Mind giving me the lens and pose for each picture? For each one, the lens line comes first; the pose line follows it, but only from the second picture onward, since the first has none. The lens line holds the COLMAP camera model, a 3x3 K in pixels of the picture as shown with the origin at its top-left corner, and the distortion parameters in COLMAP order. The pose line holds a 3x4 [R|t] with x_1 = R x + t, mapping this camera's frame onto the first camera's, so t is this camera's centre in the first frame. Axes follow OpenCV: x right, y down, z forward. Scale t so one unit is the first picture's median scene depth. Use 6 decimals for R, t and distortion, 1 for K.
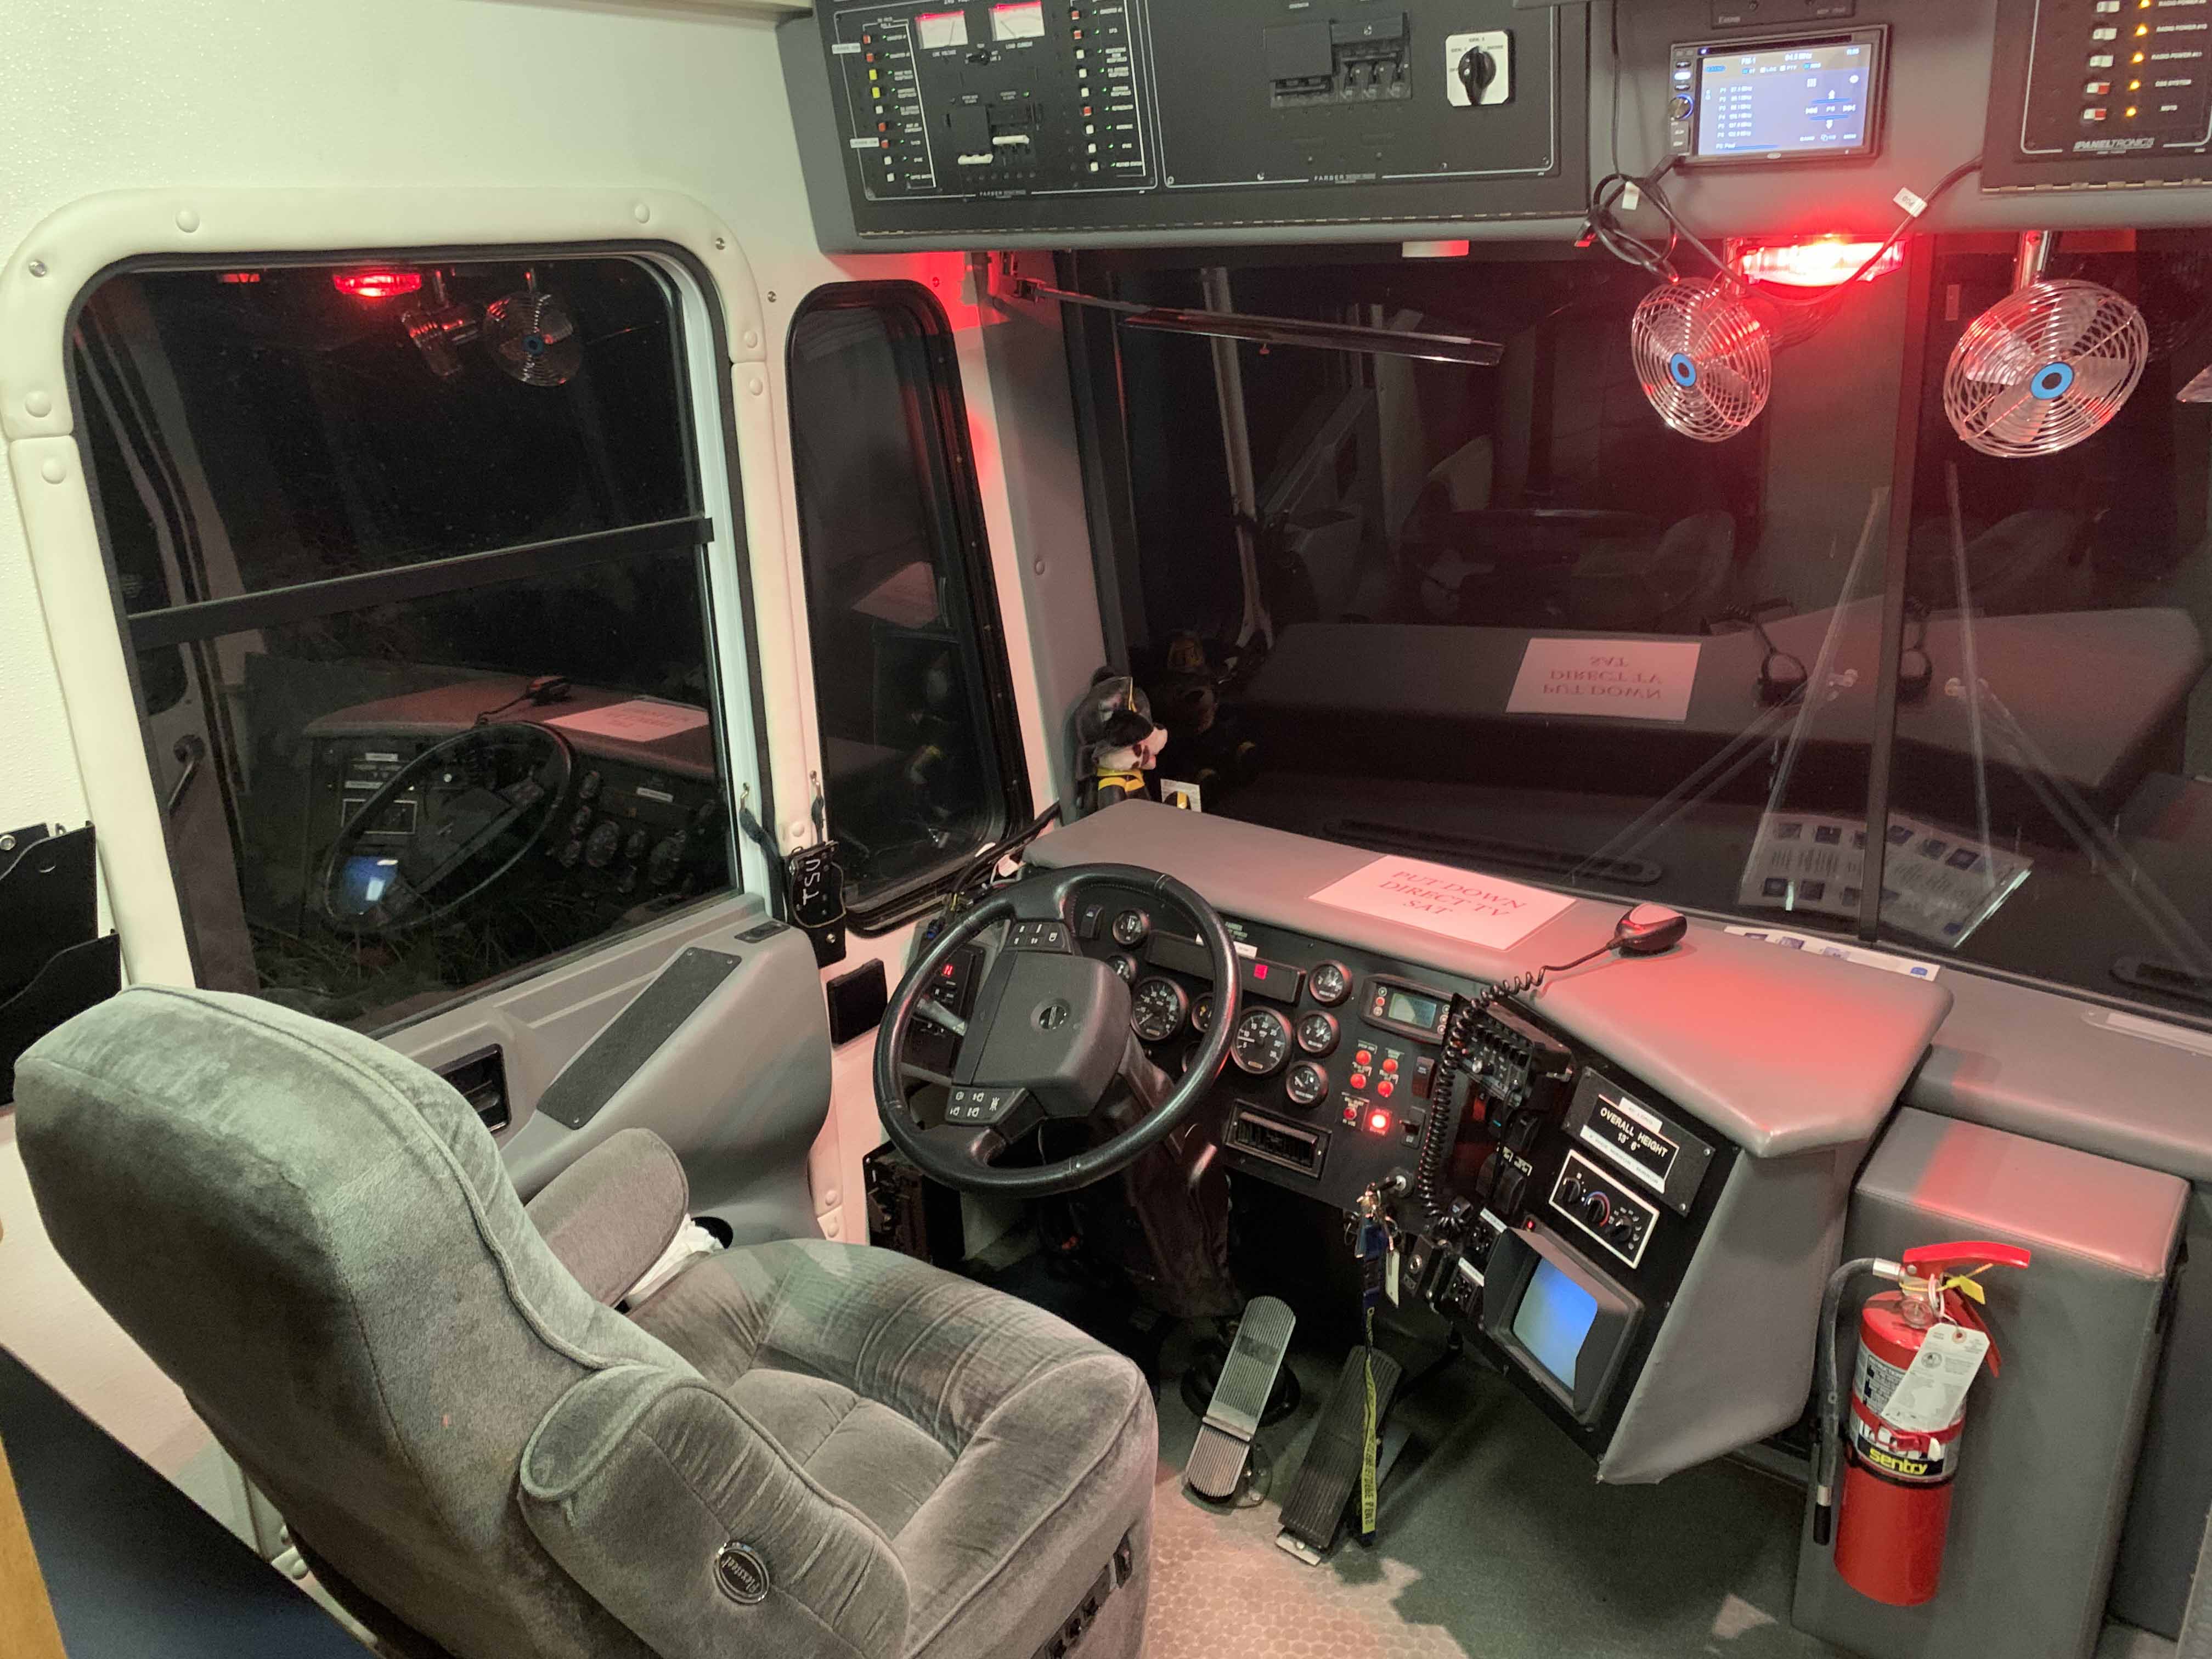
lens RADIAL K [[1699.7, 0, 1094.5], [0, 1699.7, 825.7], [0, 0, 1]] dist [0.016194, -0.003725]
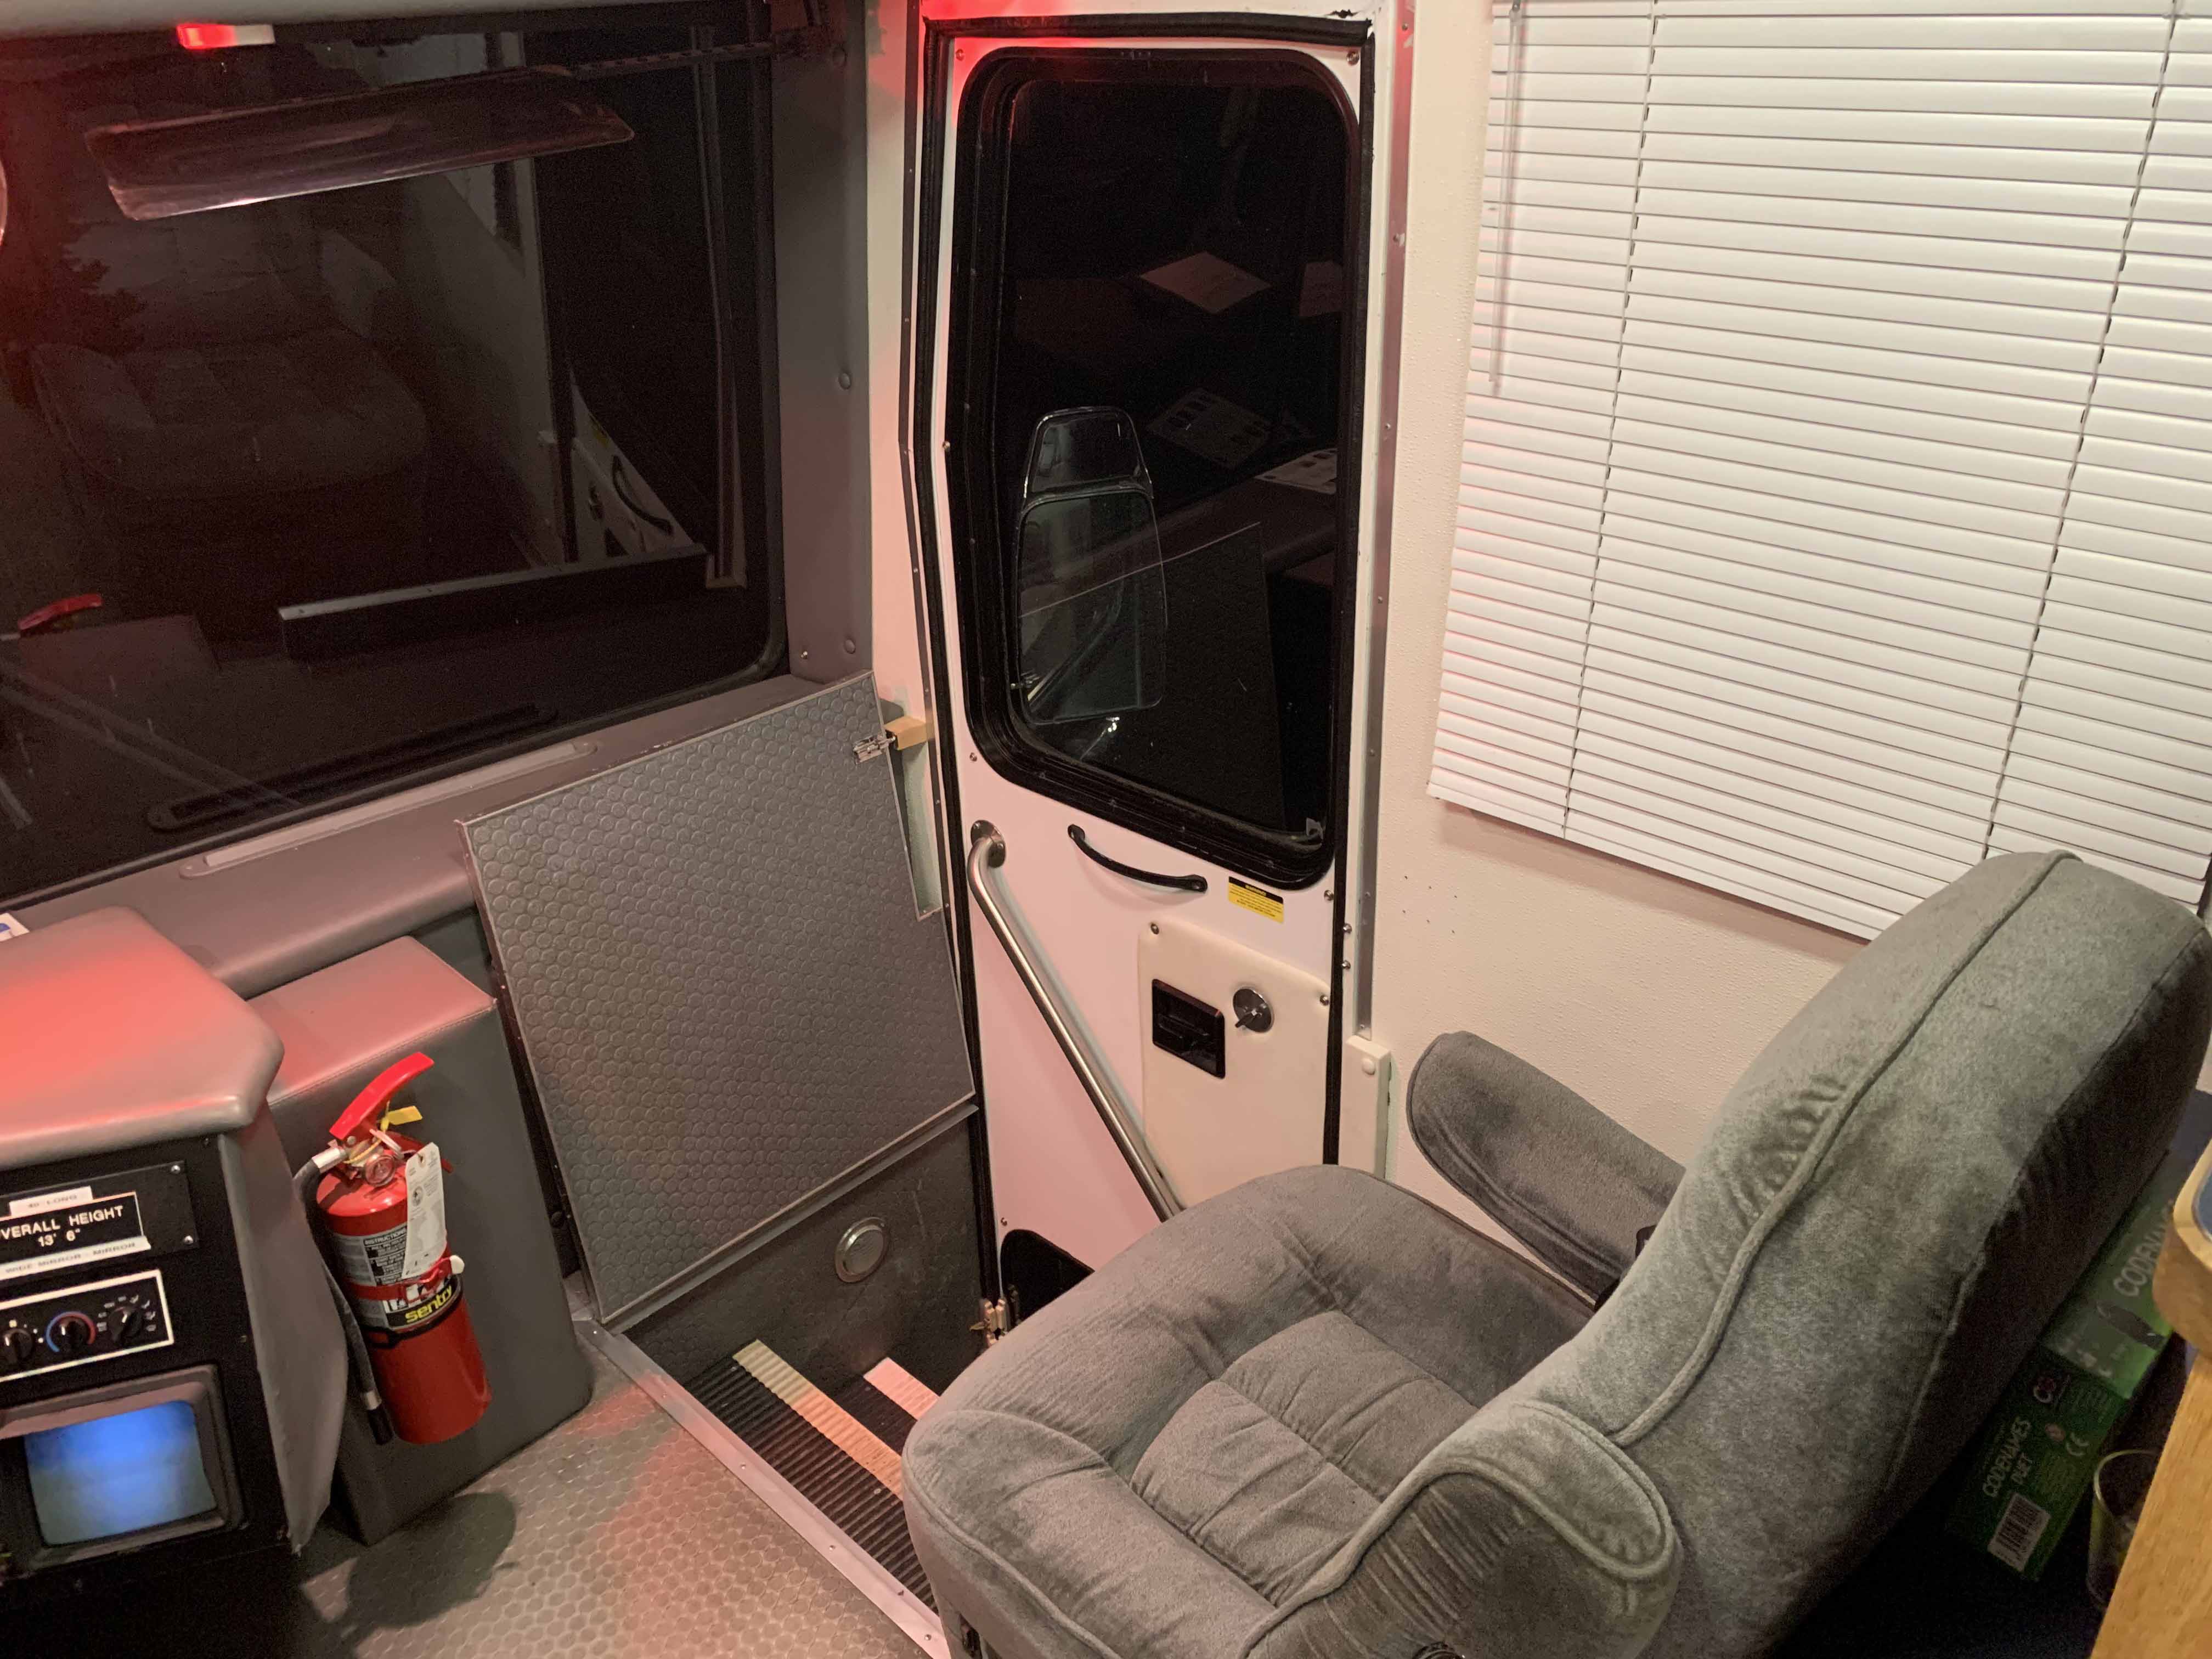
lens RADIAL K [[1699.7, 0, 1094.5], [0, 1699.7, 825.7], [0, 0, 1]] dist [0.016194, -0.003725]
pose [[0.106849, -0.430953, 0.896026, -0.268382], [0.356462, 0.857882, 0.370100, -0.102607], [-0.928180, 0.279854, 0.245282, 0.311358]]
